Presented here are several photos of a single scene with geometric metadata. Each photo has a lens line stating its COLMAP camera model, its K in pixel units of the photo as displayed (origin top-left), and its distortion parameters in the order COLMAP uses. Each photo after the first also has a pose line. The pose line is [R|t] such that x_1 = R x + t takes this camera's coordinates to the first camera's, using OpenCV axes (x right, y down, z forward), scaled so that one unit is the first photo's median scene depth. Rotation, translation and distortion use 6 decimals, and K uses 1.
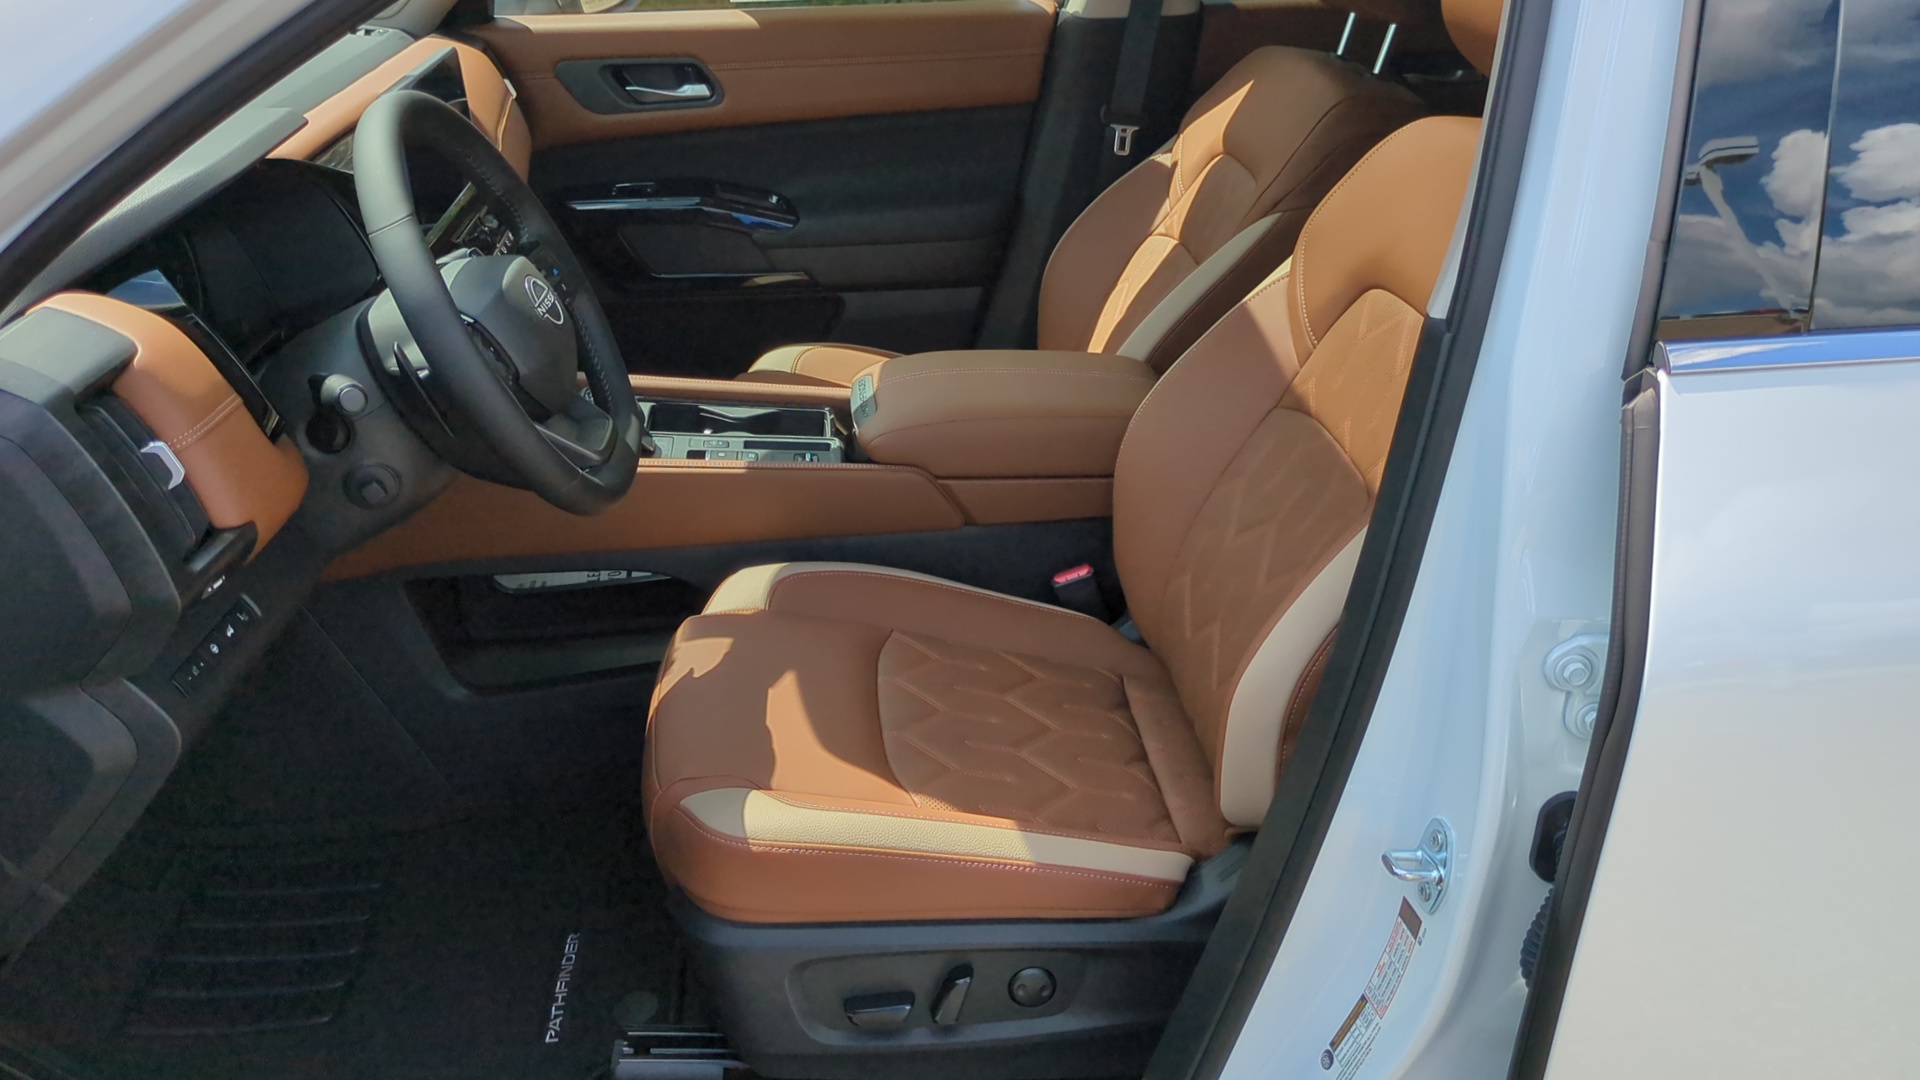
lens RADIAL K [[1666.5, 0, 962.8], [0, 1666.5, 516.7], [0, 0, 1]] dist [0.063861, -0.150326]
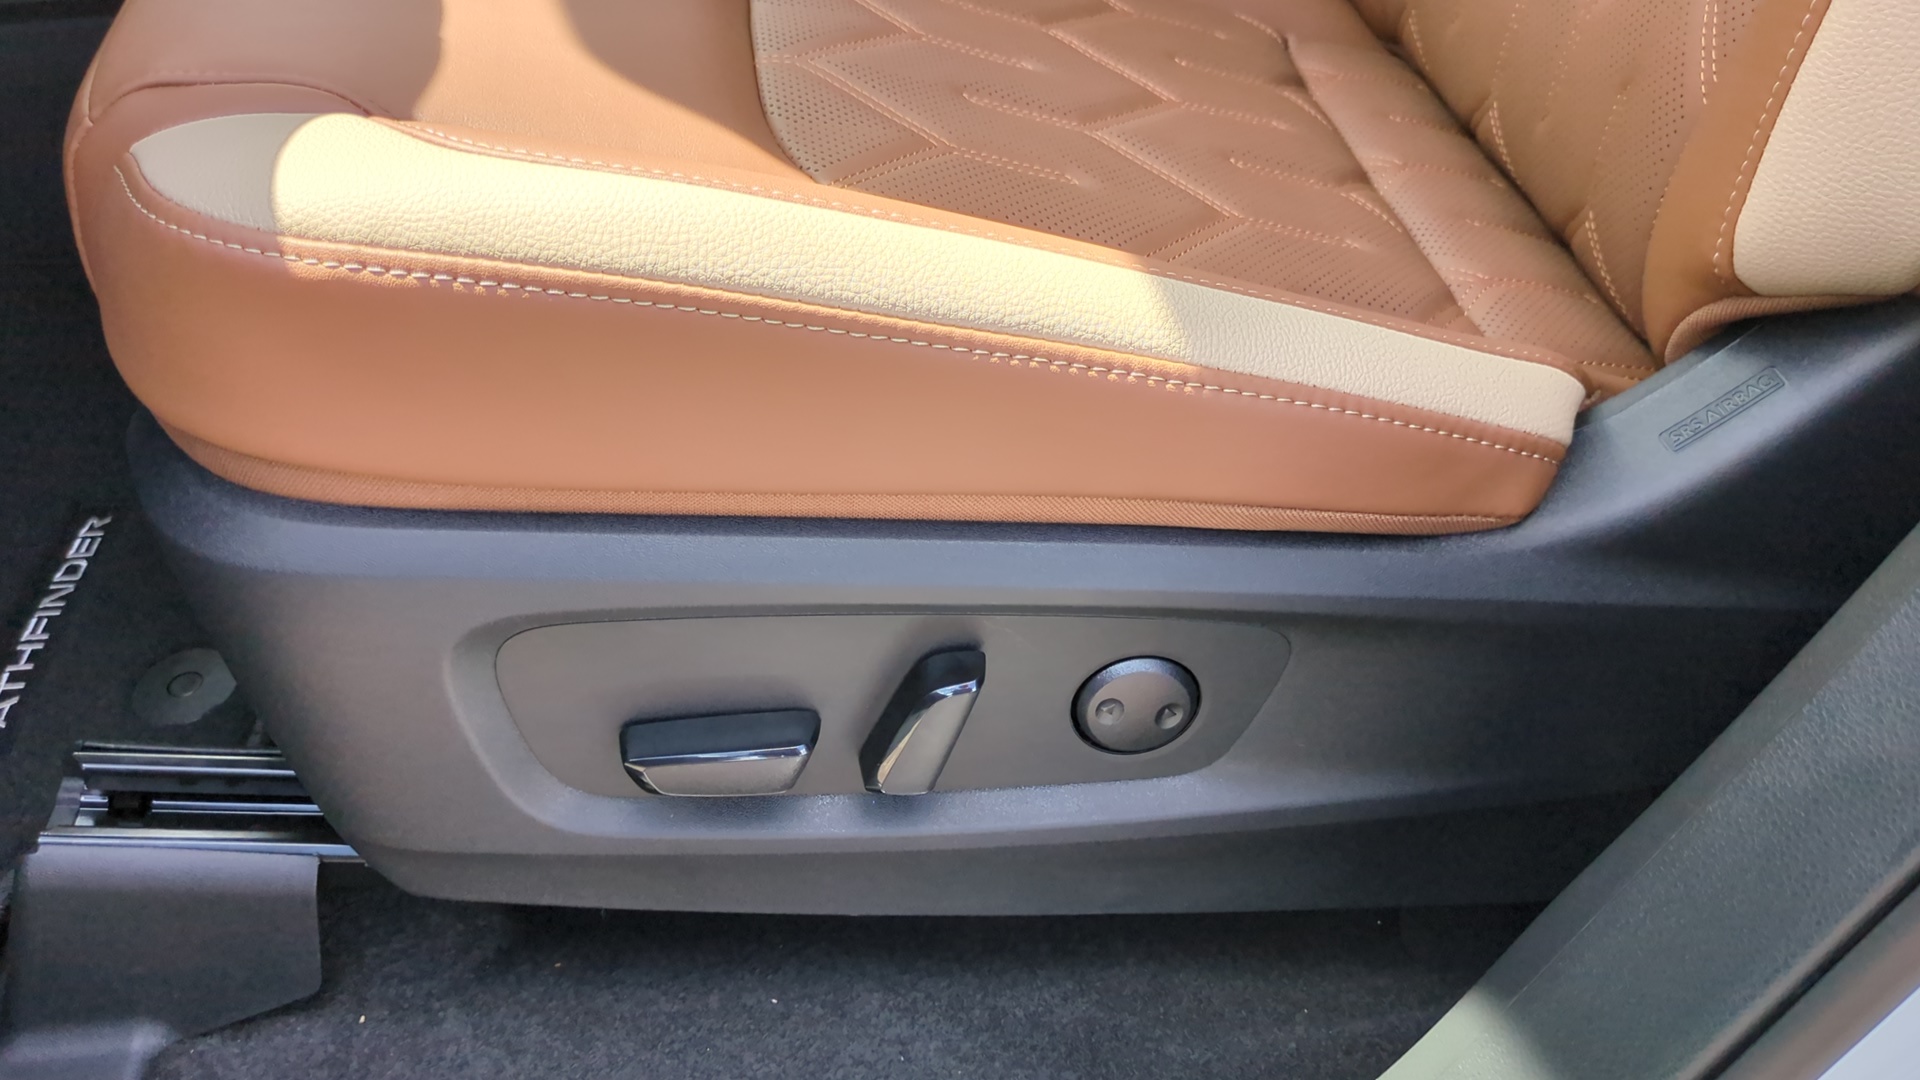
lens RADIAL K [[1666.5, 0, 962.8], [0, 1666.5, 516.7], [0, 0, 1]] dist [0.063861, -0.150326]
pose [[0.997710, 0.039778, 0.054708, -0.019090], [-0.051305, 0.972114, 0.228828, 0.158283], [-0.044080, -0.231111, 0.971928, 0.653972]]
